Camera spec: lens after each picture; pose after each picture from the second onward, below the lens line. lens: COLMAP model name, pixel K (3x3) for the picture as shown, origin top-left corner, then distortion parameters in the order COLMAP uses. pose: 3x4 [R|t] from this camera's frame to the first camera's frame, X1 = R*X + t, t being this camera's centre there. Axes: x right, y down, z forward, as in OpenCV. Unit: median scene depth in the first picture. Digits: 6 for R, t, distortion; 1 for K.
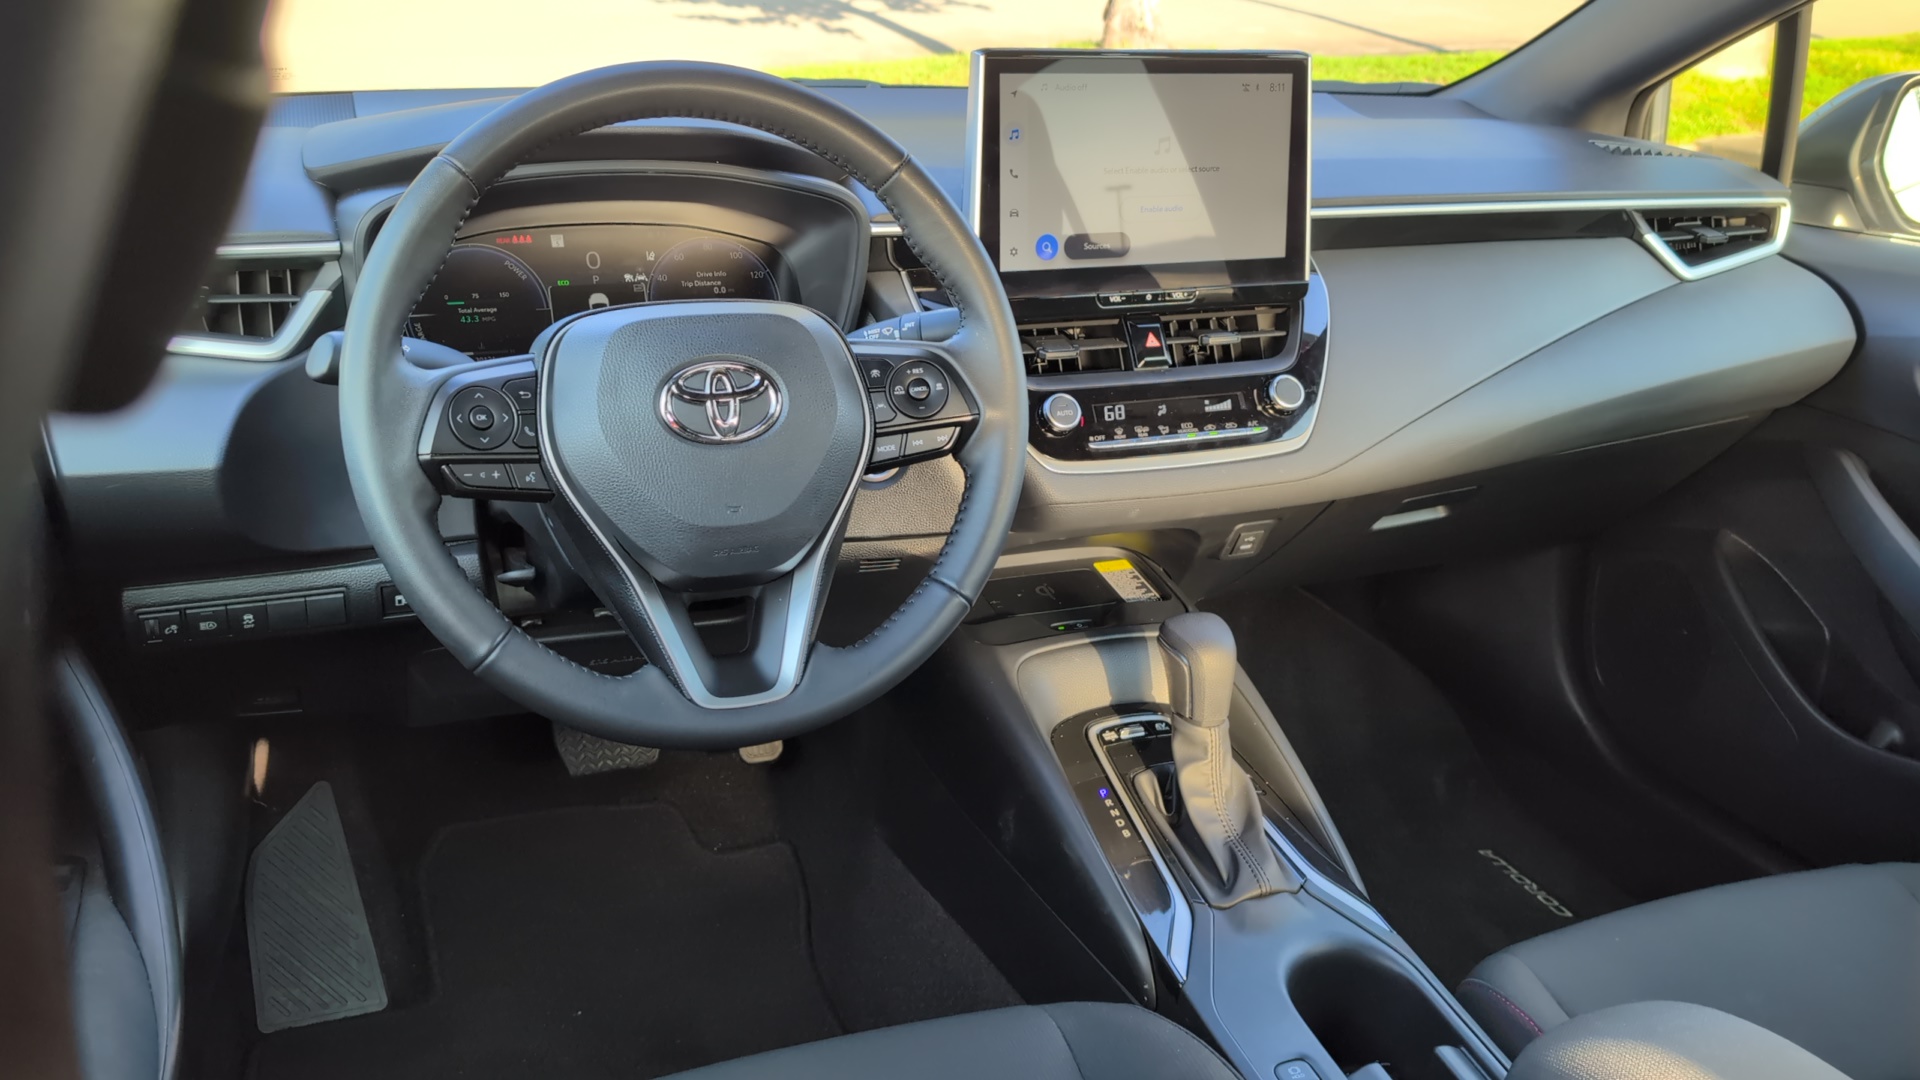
lens RADIAL K [[1634.6, 0, 961.6], [0, 1634.6, 549.9], [0, 0, 1]] dist [0.019957, -0.013888]
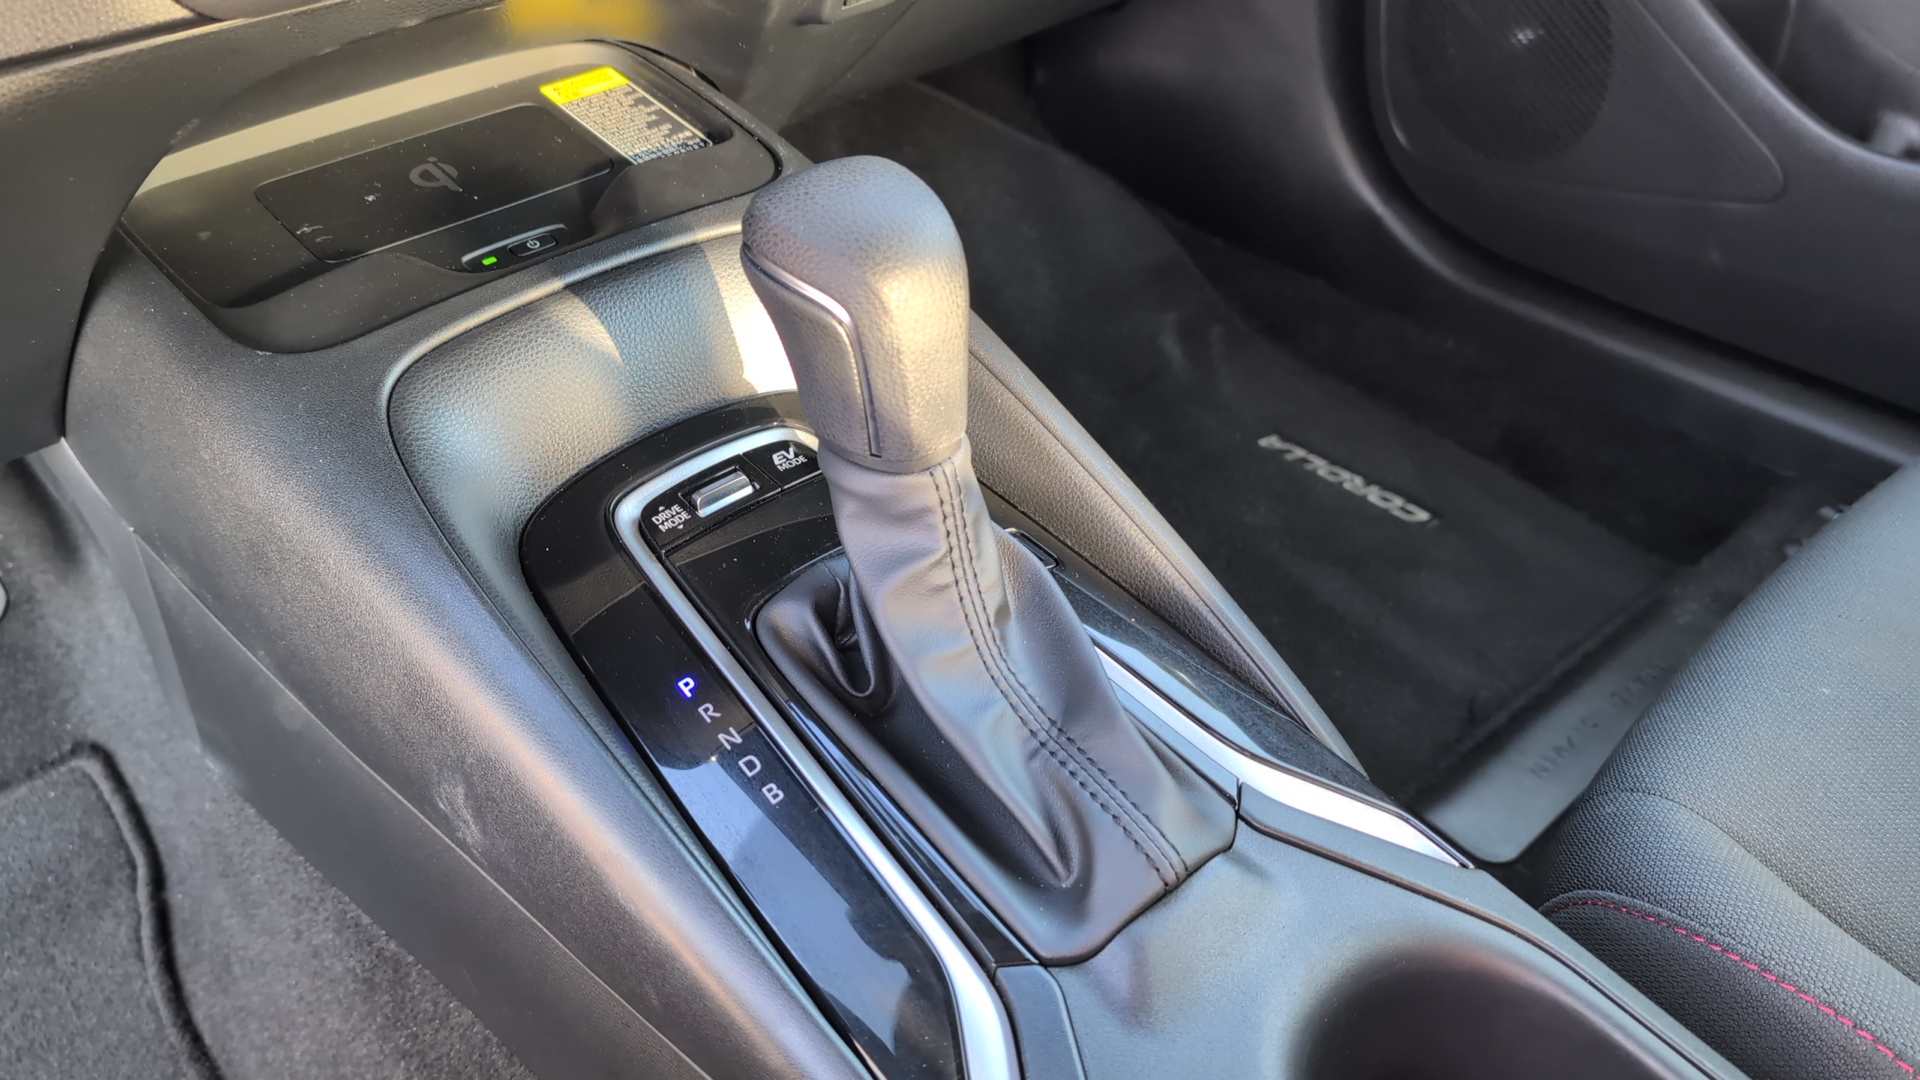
lens RADIAL K [[1634.6, 0, 966.2], [0, 1634.6, 545.8], [0, 0, 1]] dist [0.019957, -0.013888]
pose [[0.940992, -0.245159, 0.233303, 0.060412], [0.171356, 0.939620, 0.296229, 0.014250], [-0.291840, -0.238771, 0.926185, 0.574655]]
